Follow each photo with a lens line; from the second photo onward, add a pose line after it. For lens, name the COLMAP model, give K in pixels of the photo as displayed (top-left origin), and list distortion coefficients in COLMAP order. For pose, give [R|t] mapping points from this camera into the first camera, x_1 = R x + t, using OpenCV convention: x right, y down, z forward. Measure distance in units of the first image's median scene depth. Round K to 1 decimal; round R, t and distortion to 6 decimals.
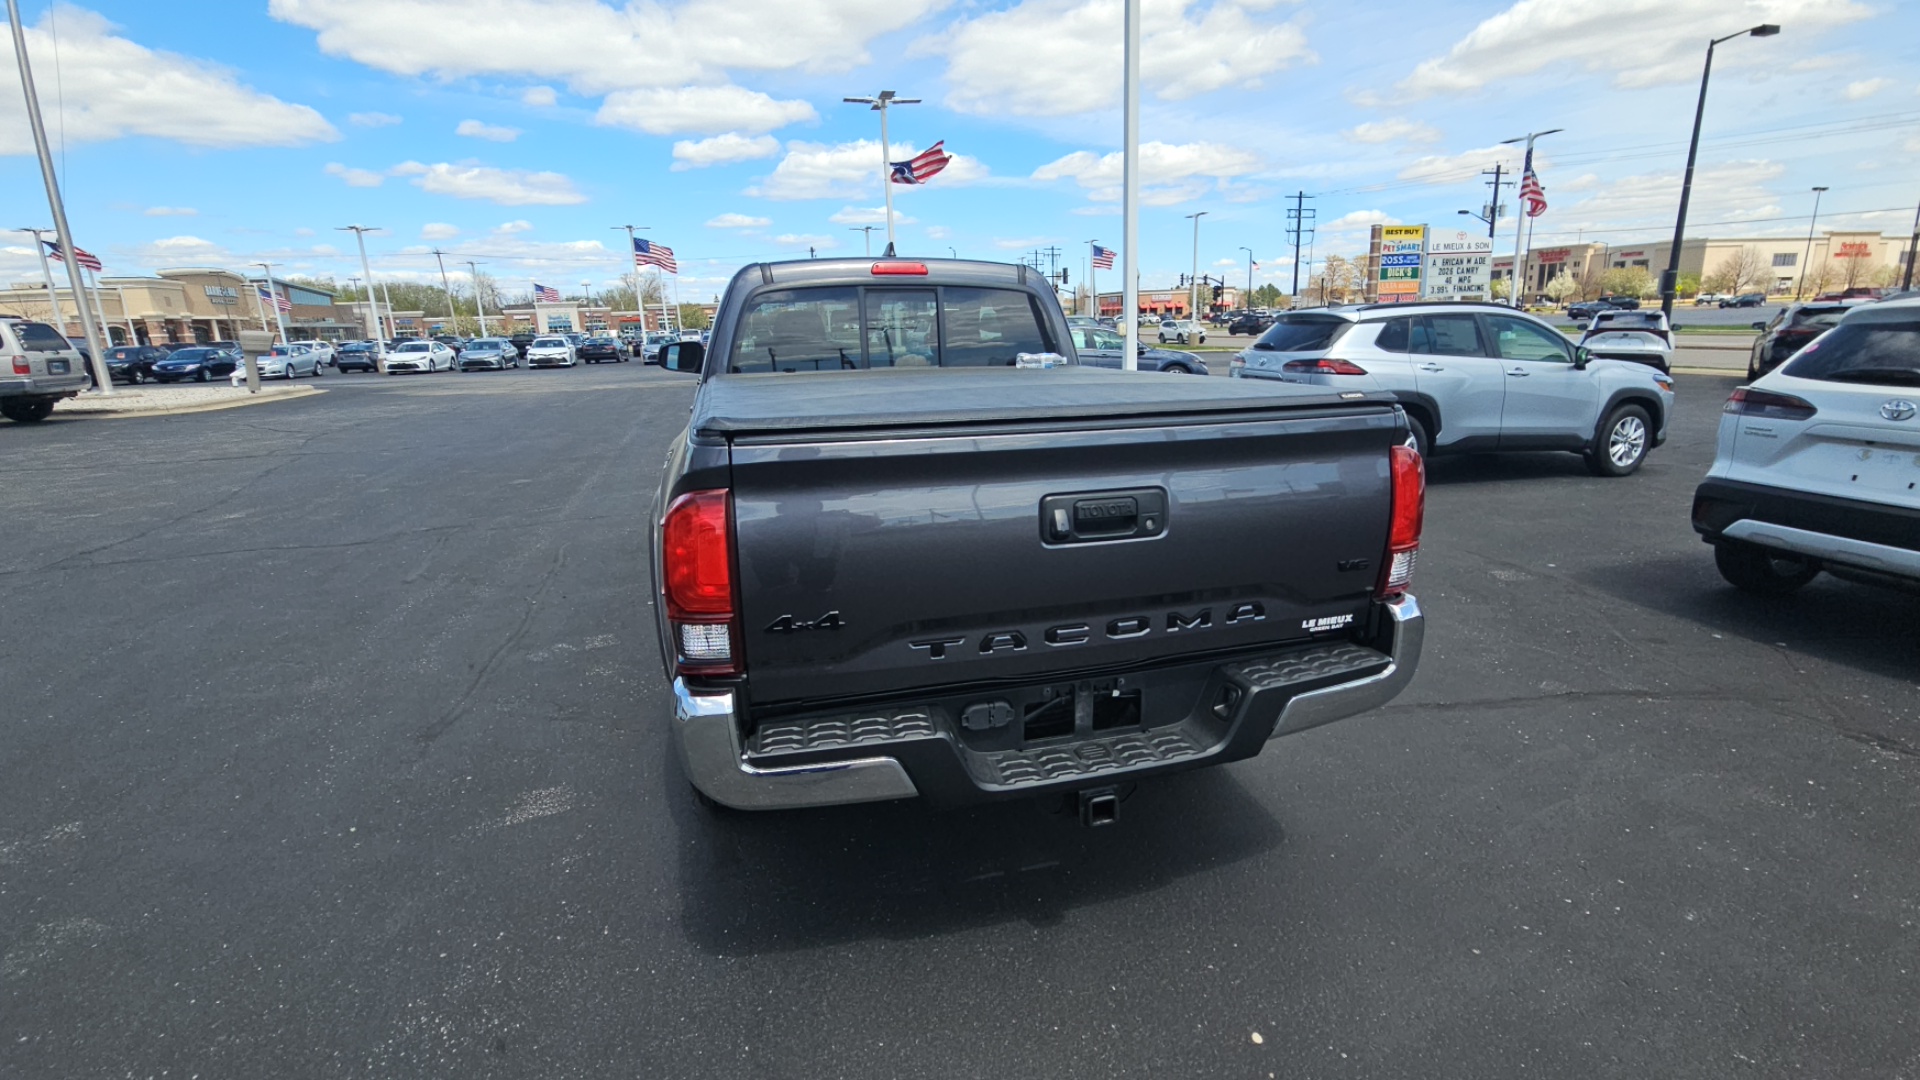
lens RADIAL K [[861.3, 0, 982.1], [0, 861.3, 543.1], [0, 0, 1]] dist [0.011113, -0.008304]
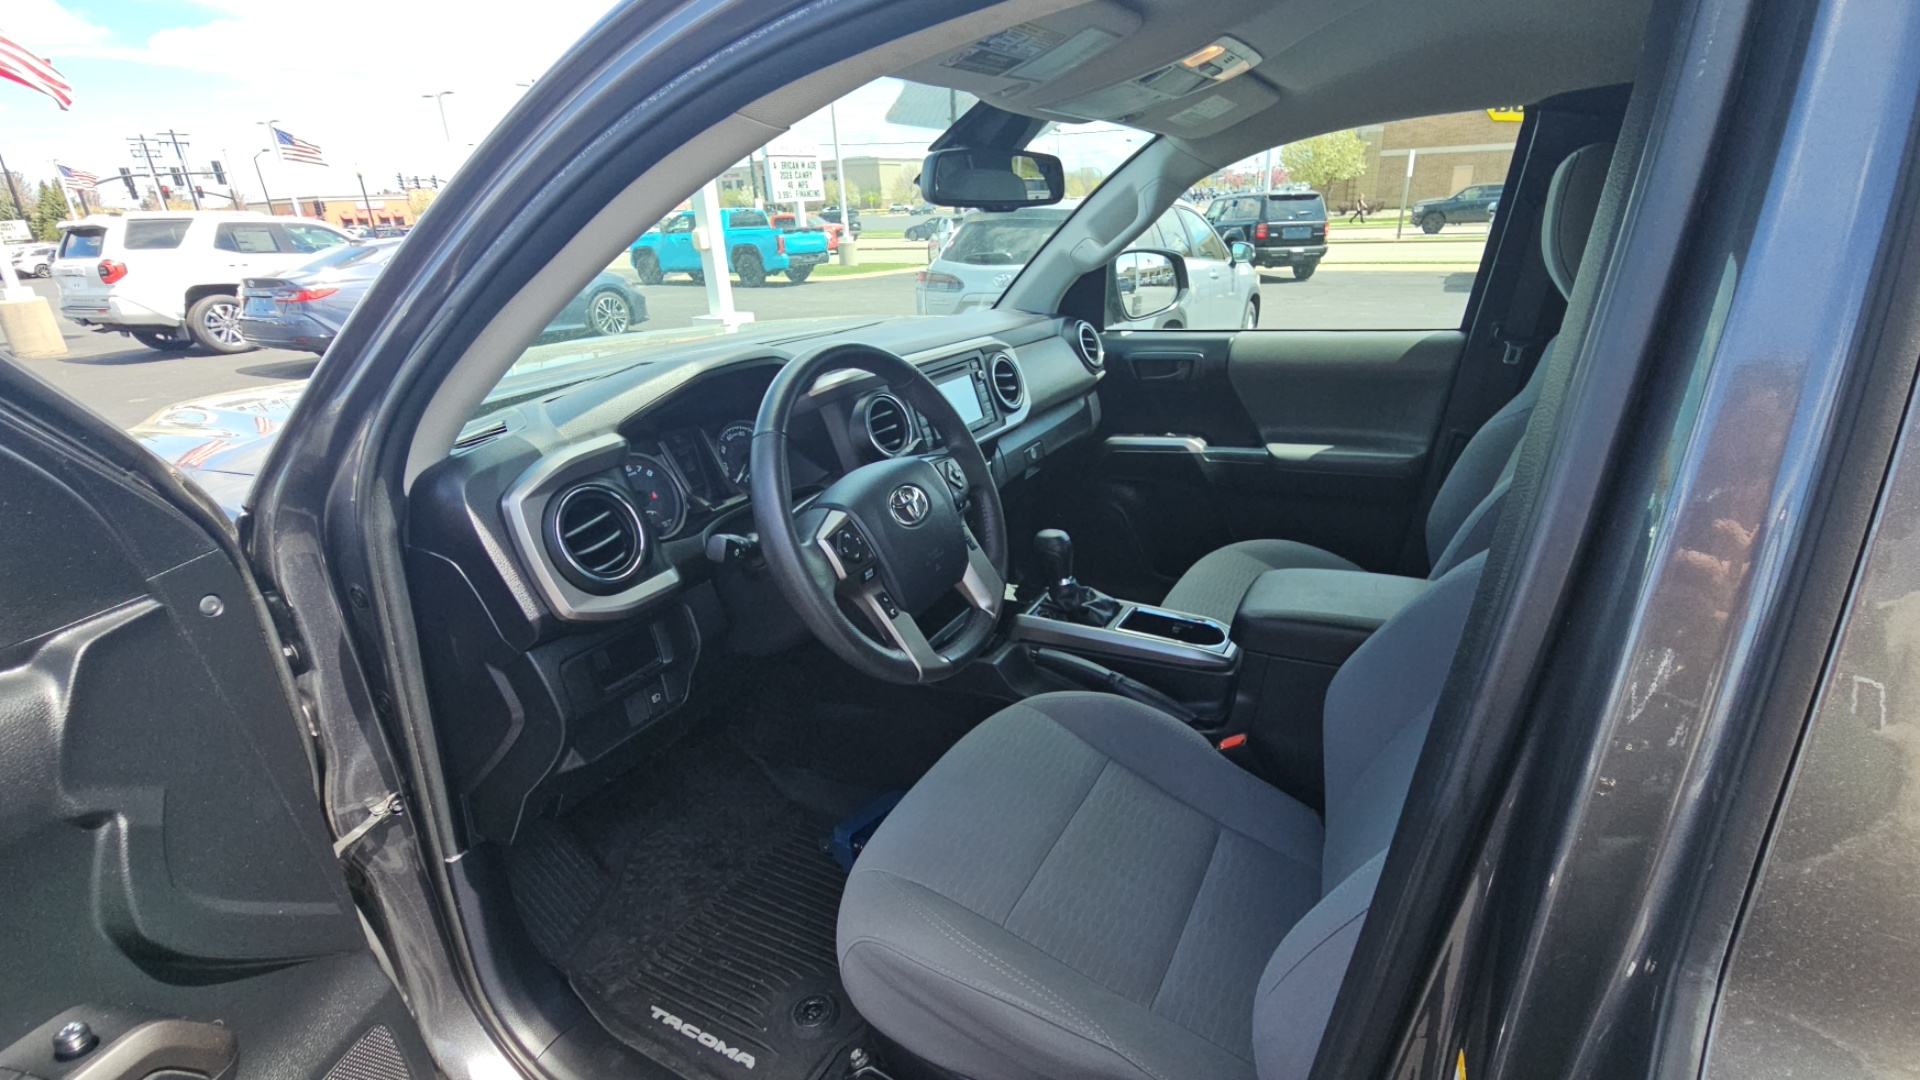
lens RADIAL K [[861.3, 0, 979.8], [0, 861.3, 546.8], [0, 0, 1]] dist [0.011113, -0.008304]
pose [[0.701785, -0.261546, 0.662640, -0.109568], [0.195191, 0.965165, 0.174232, -0.062859], [-0.685127, 0.007068, 0.728390, 0.248813]]
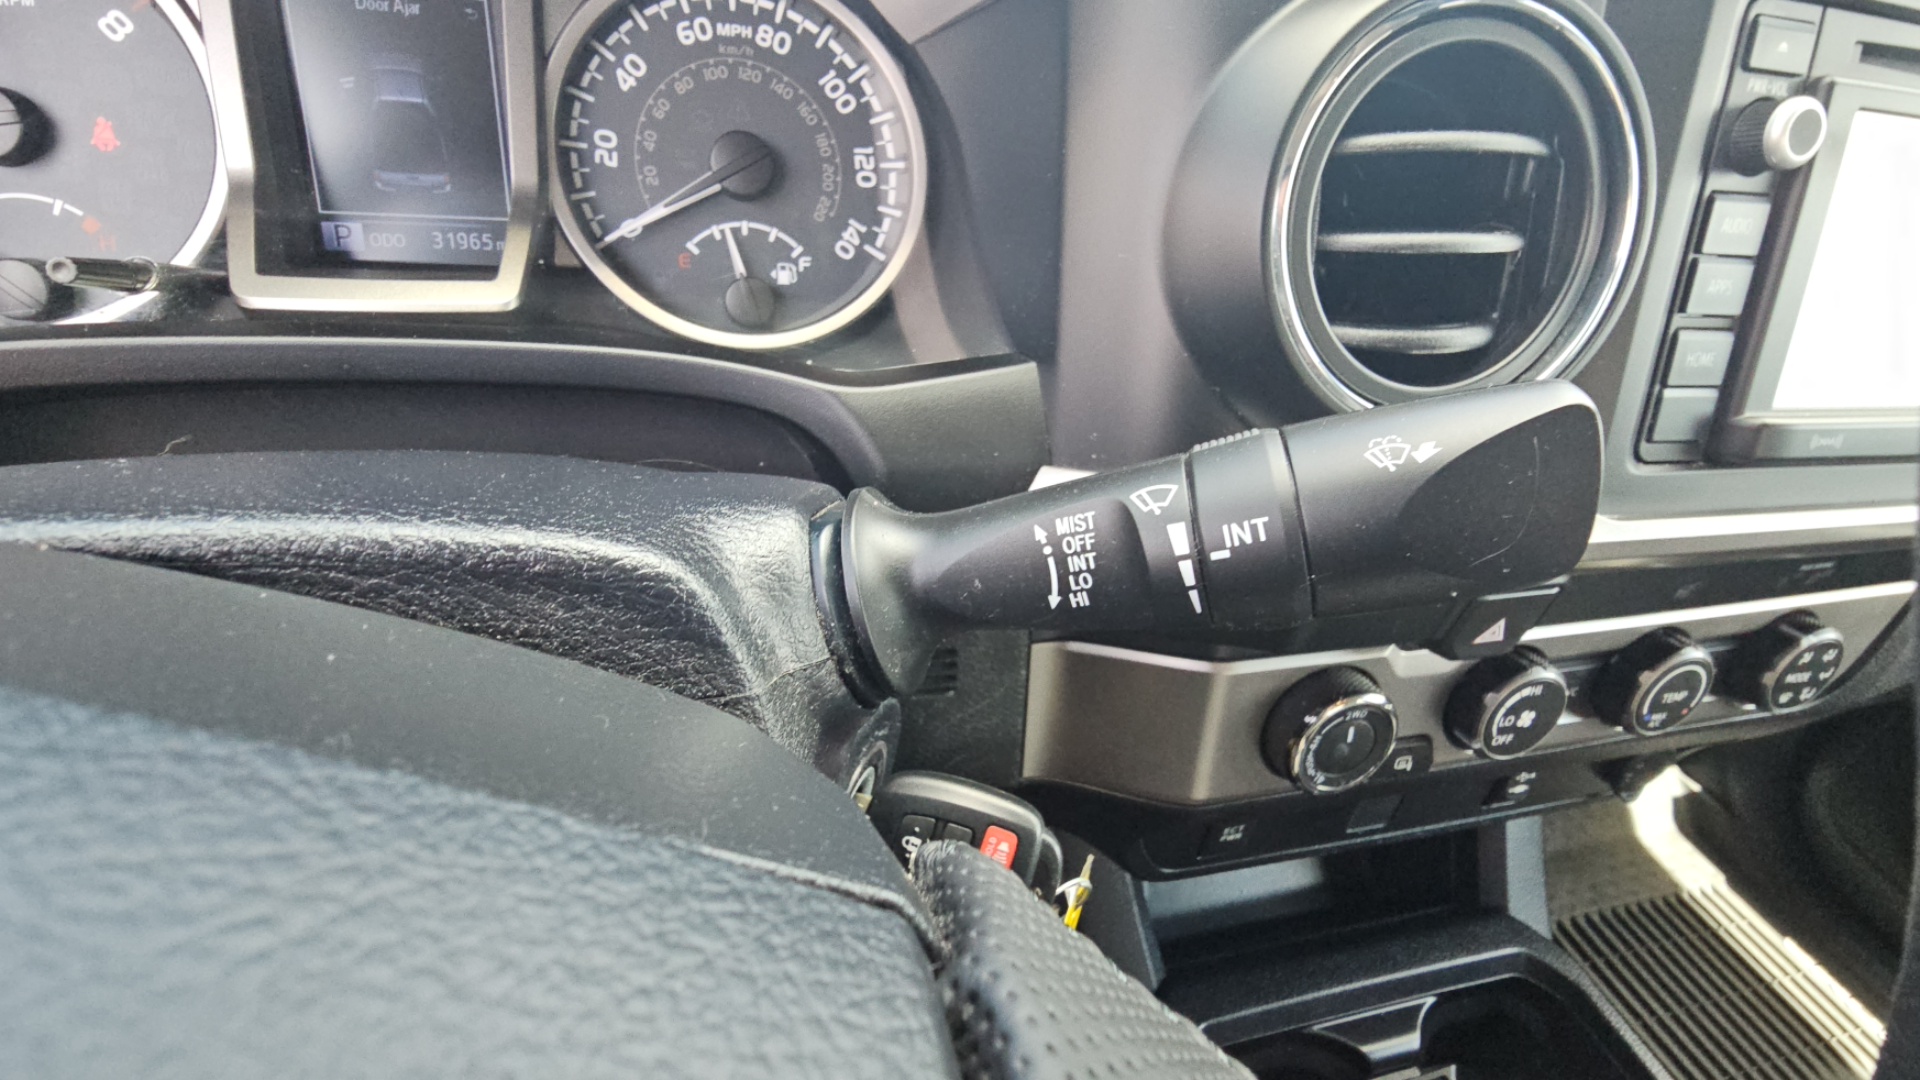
lens RADIAL K [[861.3, 0, 975.4], [0, 861.3, 537.3], [0, 0, 1]] dist [0.011113, -0.008304]
pose [[0.991346, 0.118555, 0.056367, -0.060866], [-0.130732, 0.930567, 0.341985, -0.060215], [-0.011909, -0.346394, 0.938013, 0.306404]]
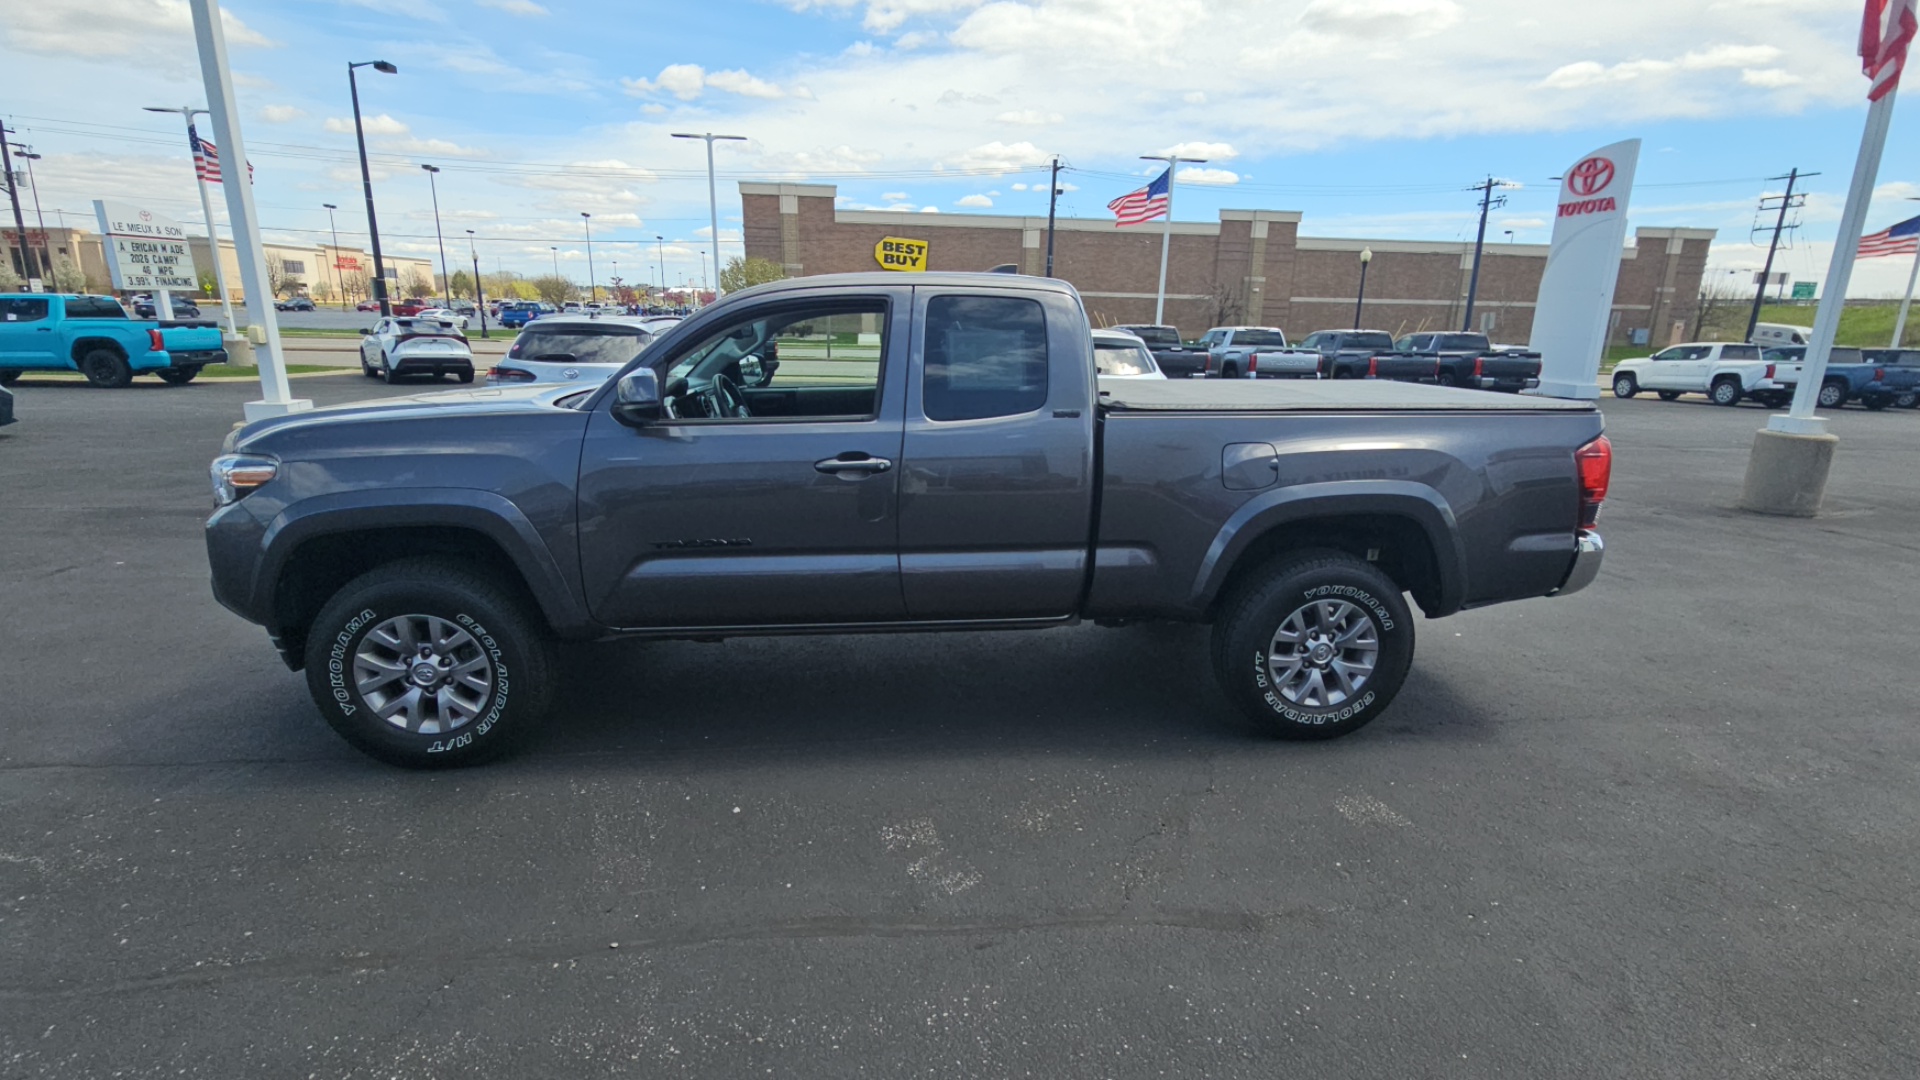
lens RADIAL K [[861.3, 0, 977.2], [0, 861.3, 541.3], [0, 0, 1]] dist [0.011113, -0.008304]
pose [[0.178419, -0.217046, 0.959718, -0.266505], [0.220193, 0.959438, 0.176047, -0.052531], [-0.959000, 0.179913, 0.218974, 0.205920]]
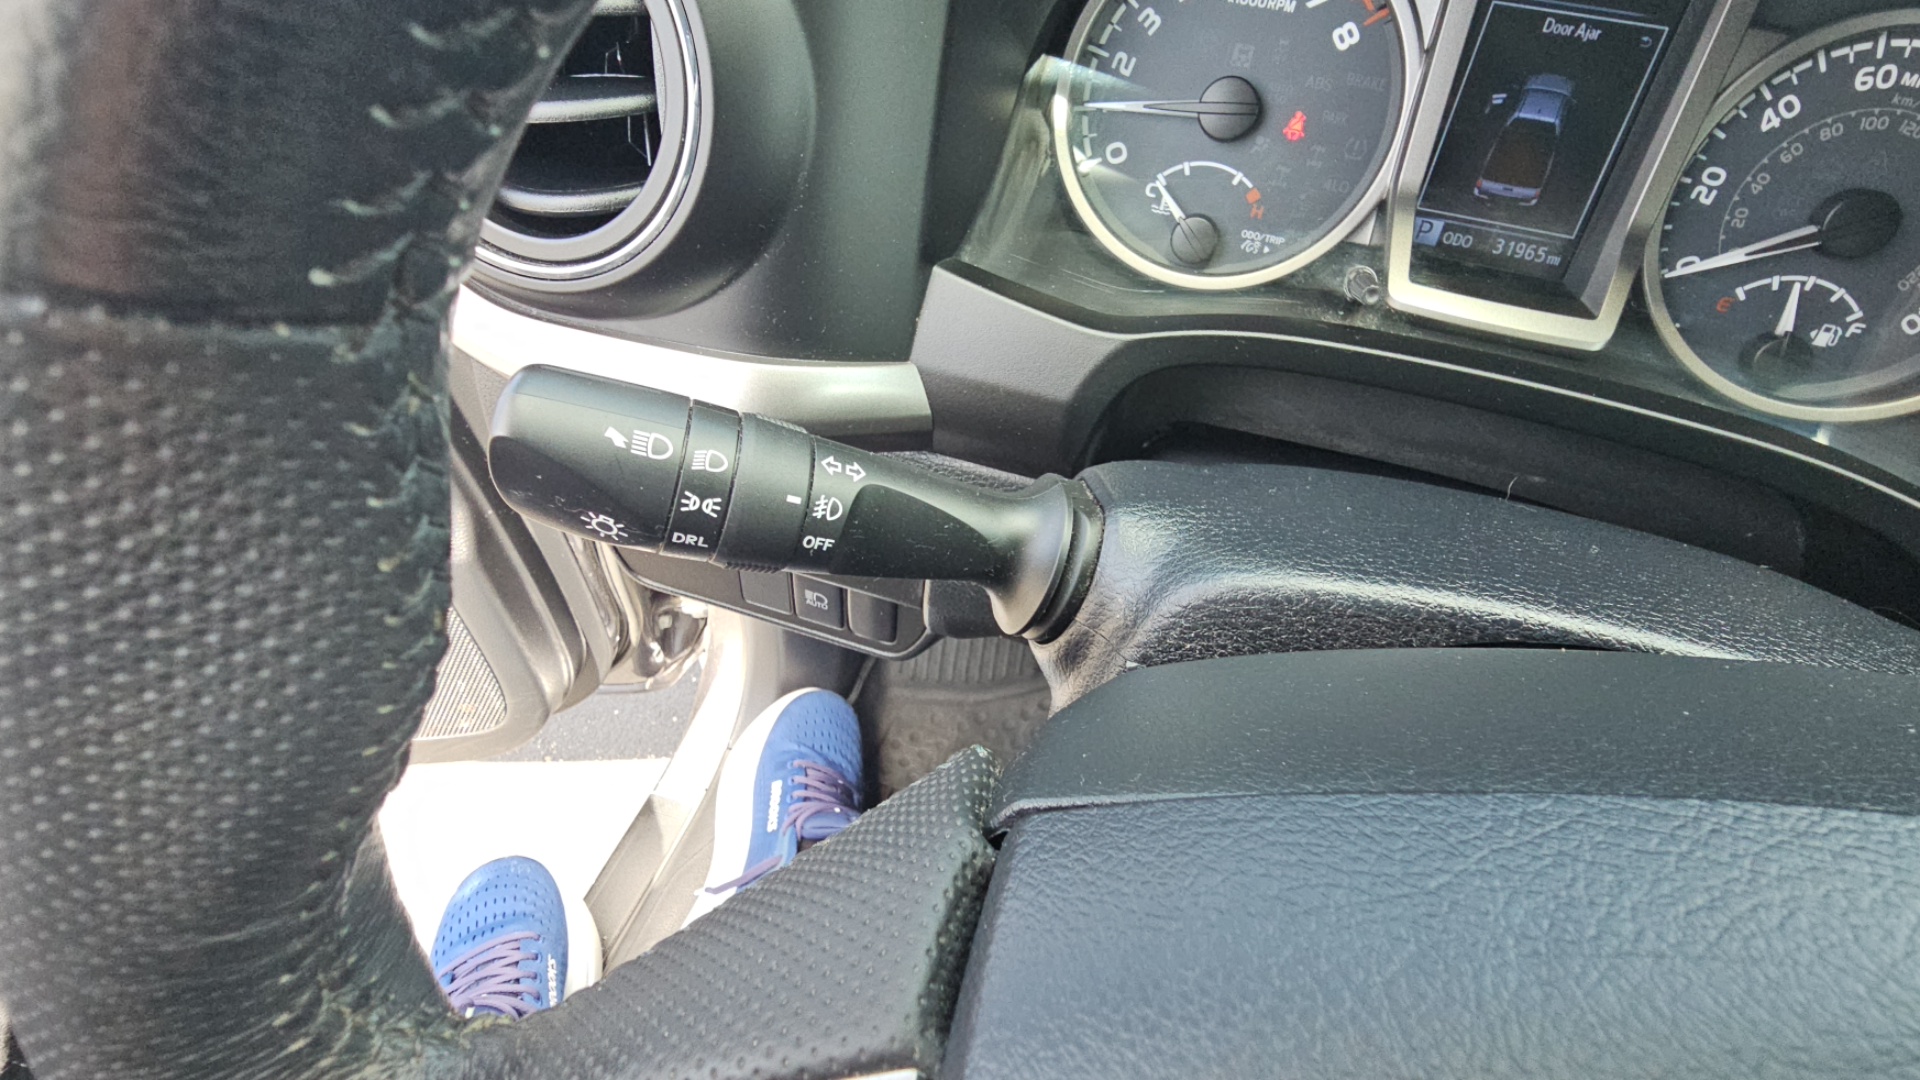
lens RADIAL K [[861.3, 0, 981.7], [0, 861.3, 537.7], [0, 0, 1]] dist [0.011113, -0.008304]
pose [[0.830944, 0.455157, -0.319945, -0.072693], [-0.207486, 0.787106, 0.580873, -0.062280], [0.516219, -0.416289, 0.748480, 0.301258]]
